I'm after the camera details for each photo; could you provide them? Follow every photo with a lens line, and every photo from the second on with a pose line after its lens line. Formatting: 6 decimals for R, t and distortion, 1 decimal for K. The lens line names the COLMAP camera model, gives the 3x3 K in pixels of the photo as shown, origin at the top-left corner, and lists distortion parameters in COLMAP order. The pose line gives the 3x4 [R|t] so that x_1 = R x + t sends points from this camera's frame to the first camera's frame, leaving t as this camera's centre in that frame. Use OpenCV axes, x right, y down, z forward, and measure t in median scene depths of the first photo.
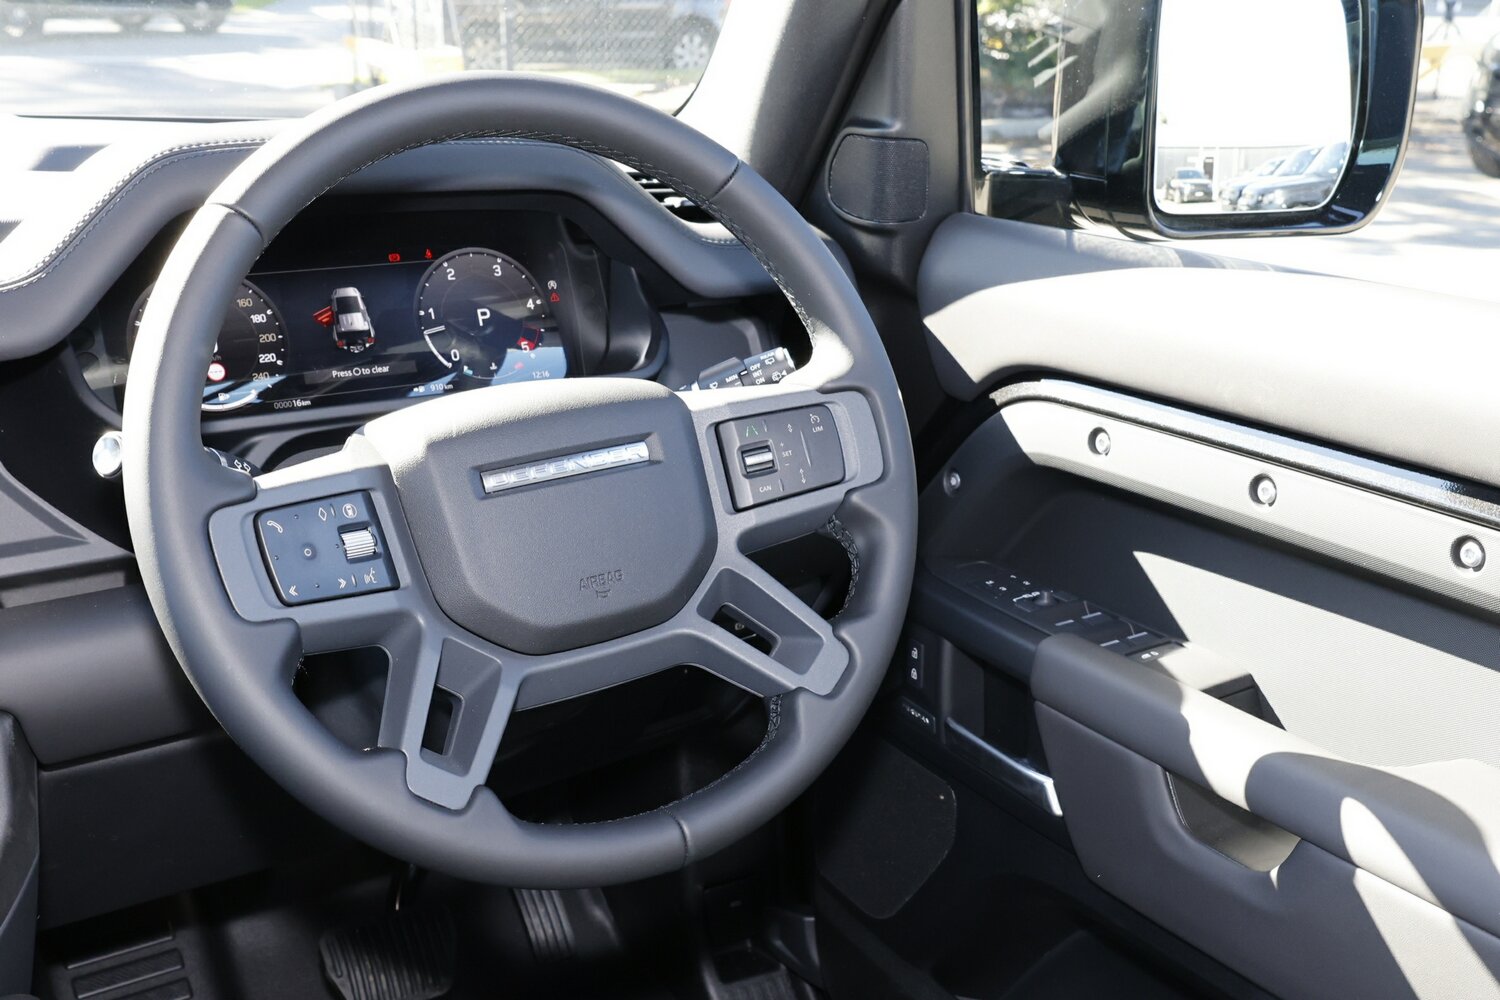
lens RADIAL K [[1519.4, 0, 750.0], [0, 1519.4, 500.0], [0, 0, 1]] dist [0.007061, 0.002034]
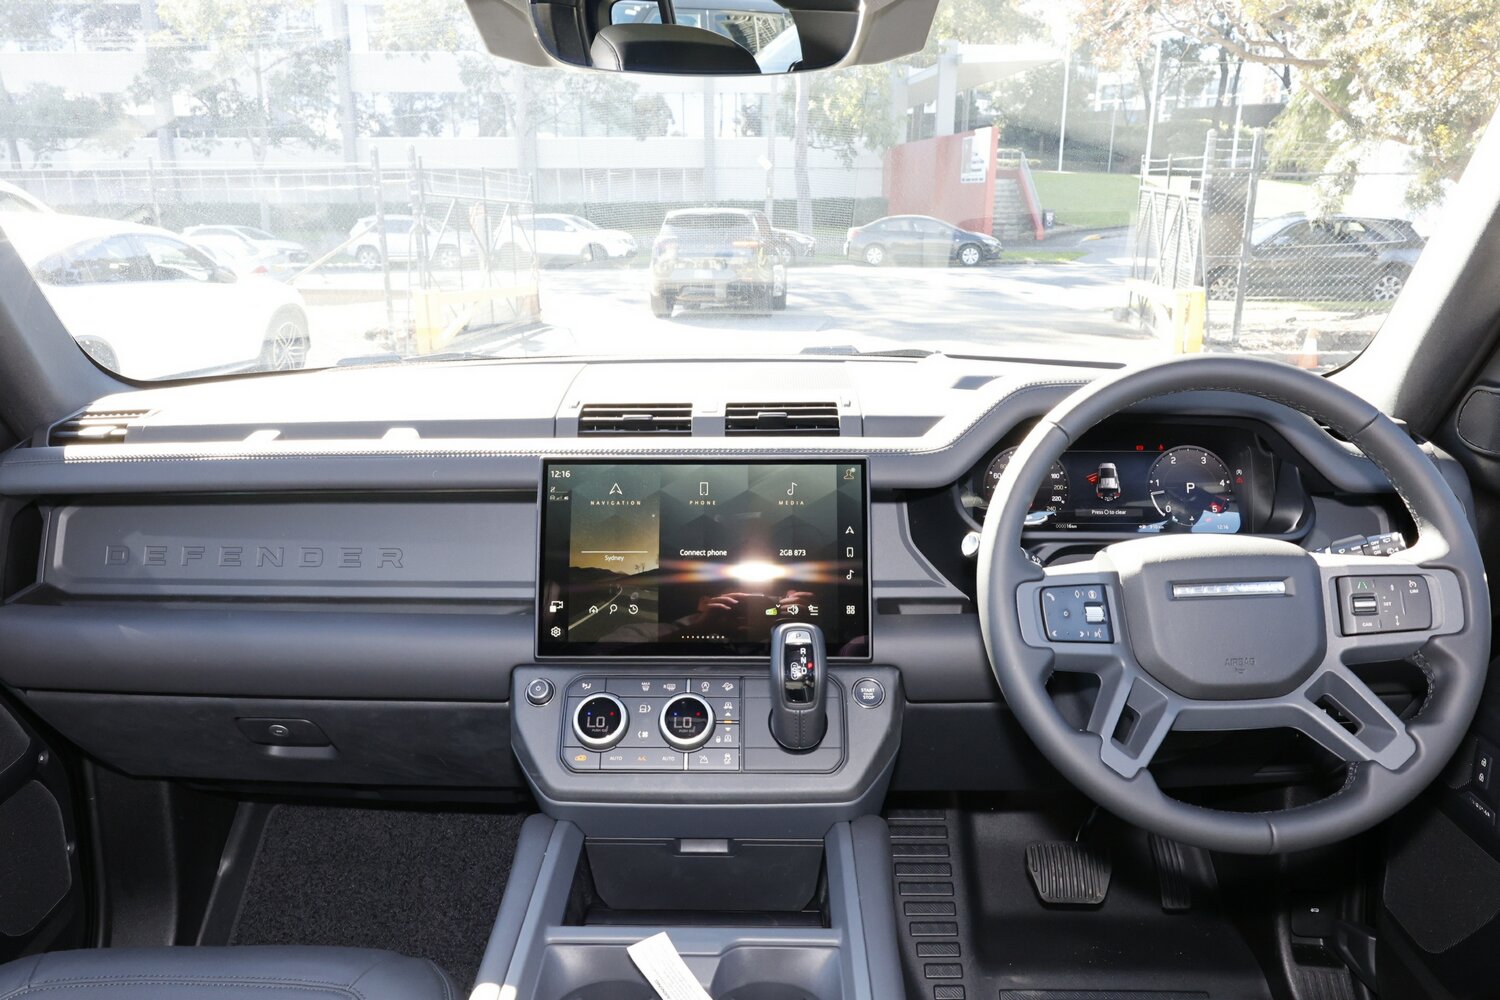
lens RADIAL K [[1099.4, 0, 750.7], [0, 1099.4, 521.4], [0, 0, 1]] dist [-0.004765, 0.001152]
pose [[0.843836, 0.134269, -0.519531, 0.046141], [-0.156825, 0.987626, 0.000525, -0.013091], [0.513173, 0.081033, 0.854452, -0.258397]]
